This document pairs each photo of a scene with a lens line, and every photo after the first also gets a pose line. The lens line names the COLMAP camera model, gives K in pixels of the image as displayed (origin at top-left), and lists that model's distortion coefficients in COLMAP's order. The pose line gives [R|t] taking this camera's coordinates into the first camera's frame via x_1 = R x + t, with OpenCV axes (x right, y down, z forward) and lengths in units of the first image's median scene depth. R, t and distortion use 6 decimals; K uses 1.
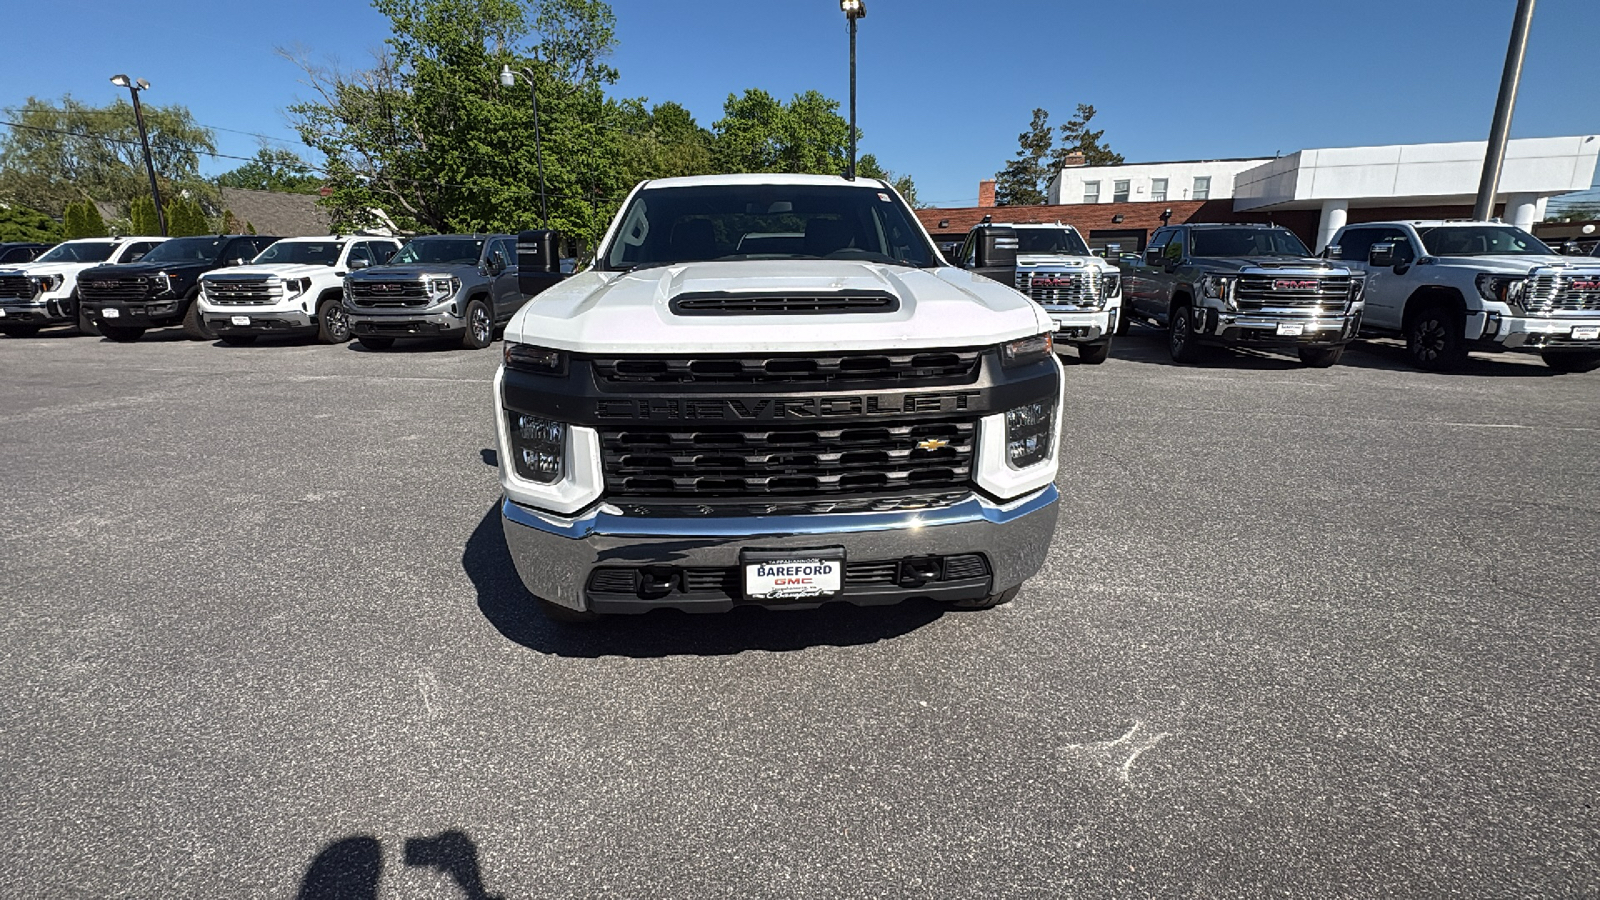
lens RADIAL K [[732.6, 0, 798.9], [0, 732.6, 444.1], [0, 0, 1]] dist [0.010045, -0.000391]
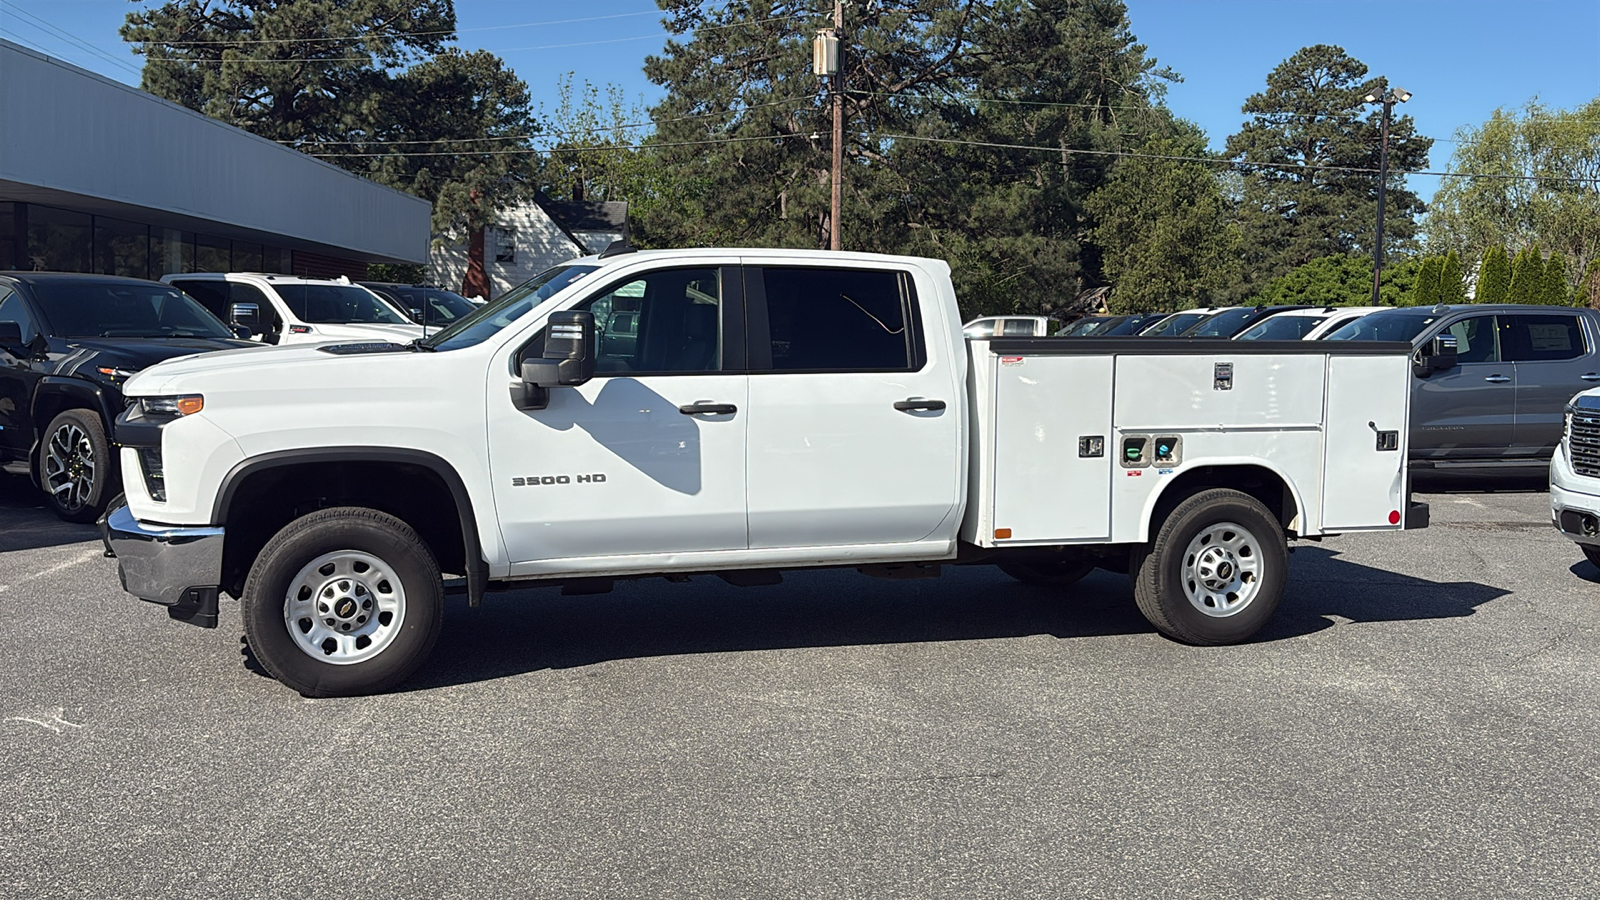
lens RADIAL K [[1507.5, 0, 755.7], [0, 1507.5, 411.3], [0, 0, 1]] dist [0.106696, -0.275047]
pose [[0.228650, 0.073999, -0.970692, 0.846518], [-0.268113, 0.963333, 0.010283, -0.116030], [0.935860, 0.257904, 0.240106, 0.362885]]
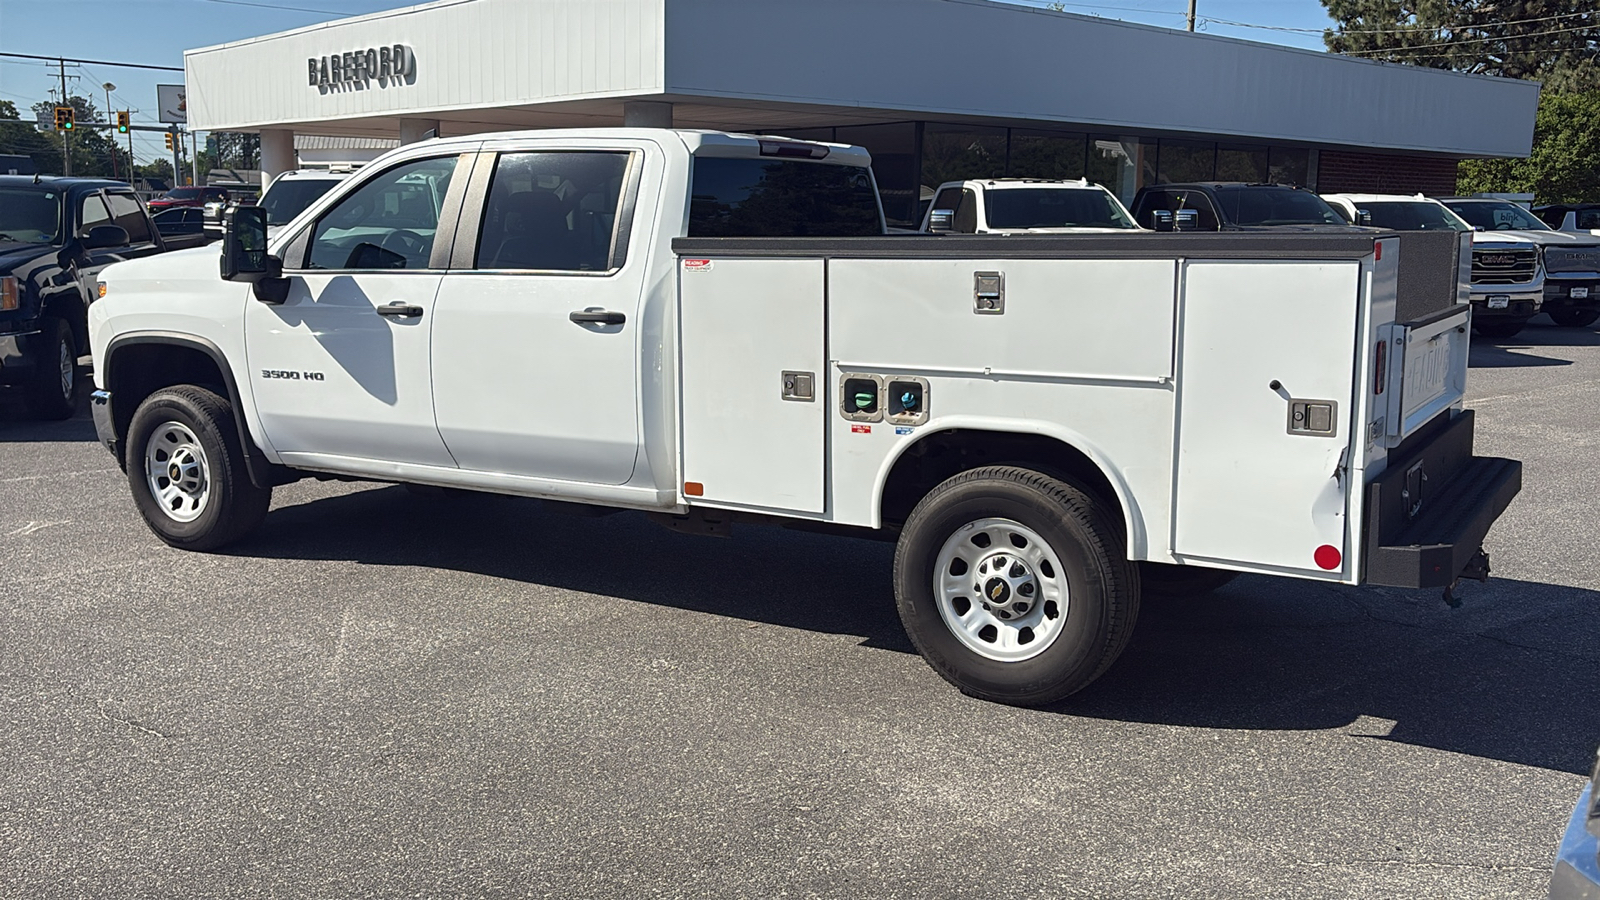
lens RADIAL K [[1491.0, 0, 772.5], [0, 1491.0, 456.1], [0, 0, 1]] dist [0.104582, -0.202713]
pose [[-0.596367, 0.135658, -0.791166, 0.556175], [-0.203756, 0.927752, 0.312665, -0.298898], [0.776421, 0.347668, -0.525639, 1.066214]]
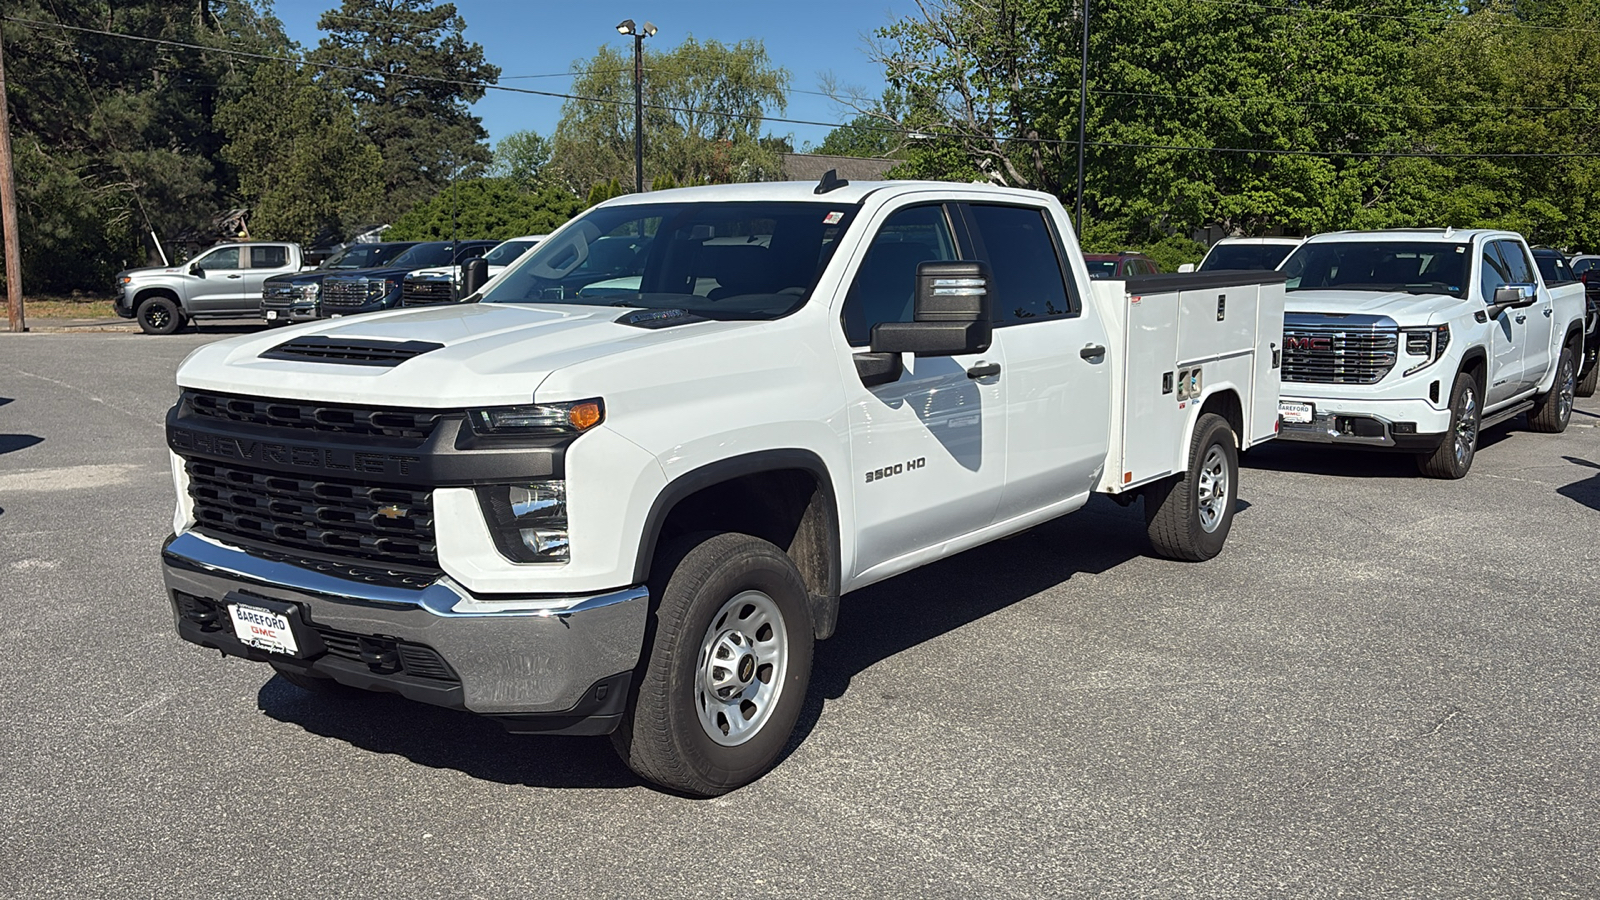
lens RADIAL K [[1509.1, 0, 791.1], [0, 1509.1, 448.6], [0, 0, 1]] dist [0.036811, -0.010663]
pose [[0.775326, 0.094134, -0.624507, 0.442552], [-0.170957, 0.983195, -0.064042, -0.010395], [0.607983, 0.156417, 0.778389, -0.045051]]
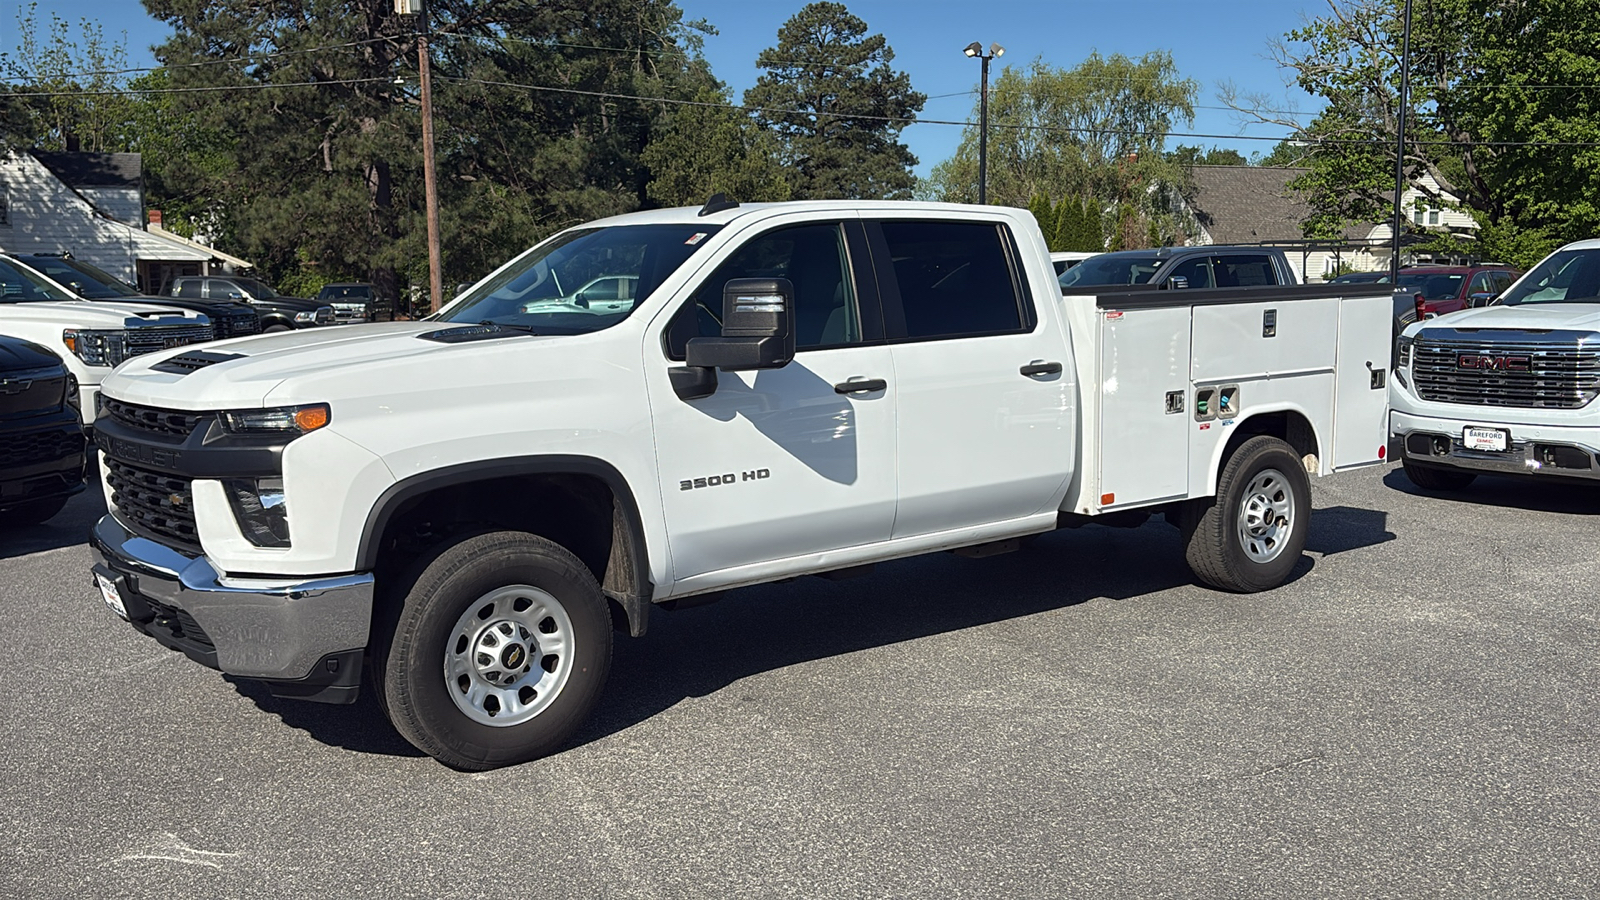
lens RADIAL K [[1504.3, 0, 777.9], [0, 1504.3, 472.1], [0, 0, 1]] dist [0.086171, -0.123685]
pose [[0.547631, 0.110948, -0.829331, 0.635287], [-0.205937, 0.978552, -0.005075, -0.053067], [0.810981, 0.173569, 0.558734, 0.121075]]
